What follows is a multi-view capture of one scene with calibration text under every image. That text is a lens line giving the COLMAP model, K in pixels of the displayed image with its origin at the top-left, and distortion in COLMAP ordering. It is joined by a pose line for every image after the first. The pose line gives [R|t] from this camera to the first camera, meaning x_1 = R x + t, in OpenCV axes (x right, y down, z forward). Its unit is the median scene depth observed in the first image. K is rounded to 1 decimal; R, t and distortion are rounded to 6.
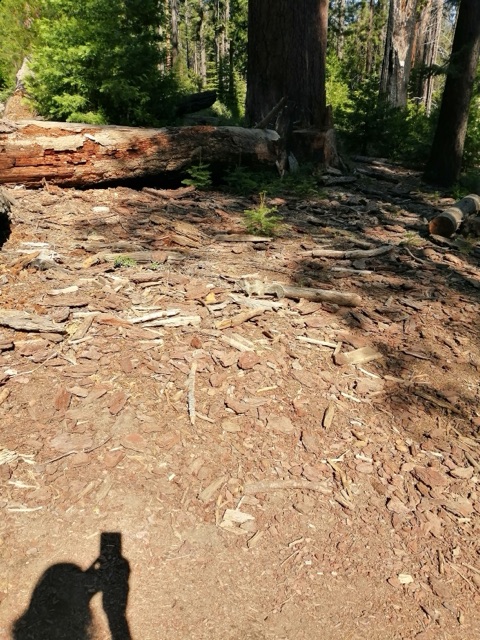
lens RADIAL K [[510.7, 0, 240.0], [0, 510.7, 320.0], [0, 0, 1]] dist [0.054867, -0.107808]
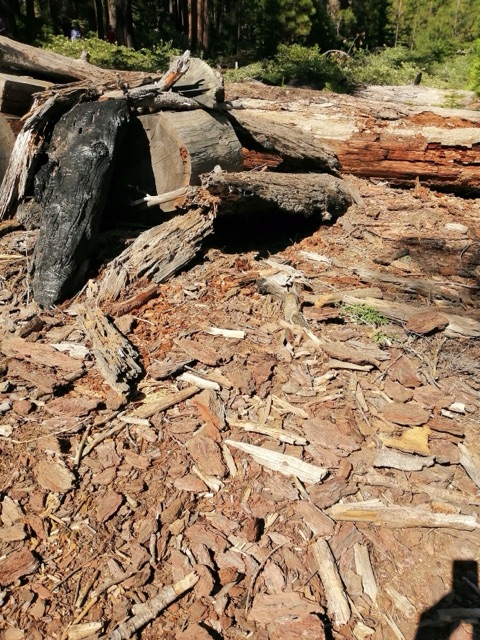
lens RADIAL K [[510.7, 0, 240.0], [0, 510.7, 320.0], [0, 0, 1]] dist [0.054867, -0.107808]
pose [[0.636153, 0.321907, -0.701203, 0.088750], [-0.310866, 0.938715, 0.148916, -0.095301], [0.706167, 0.123247, 0.697236, 0.253601]]
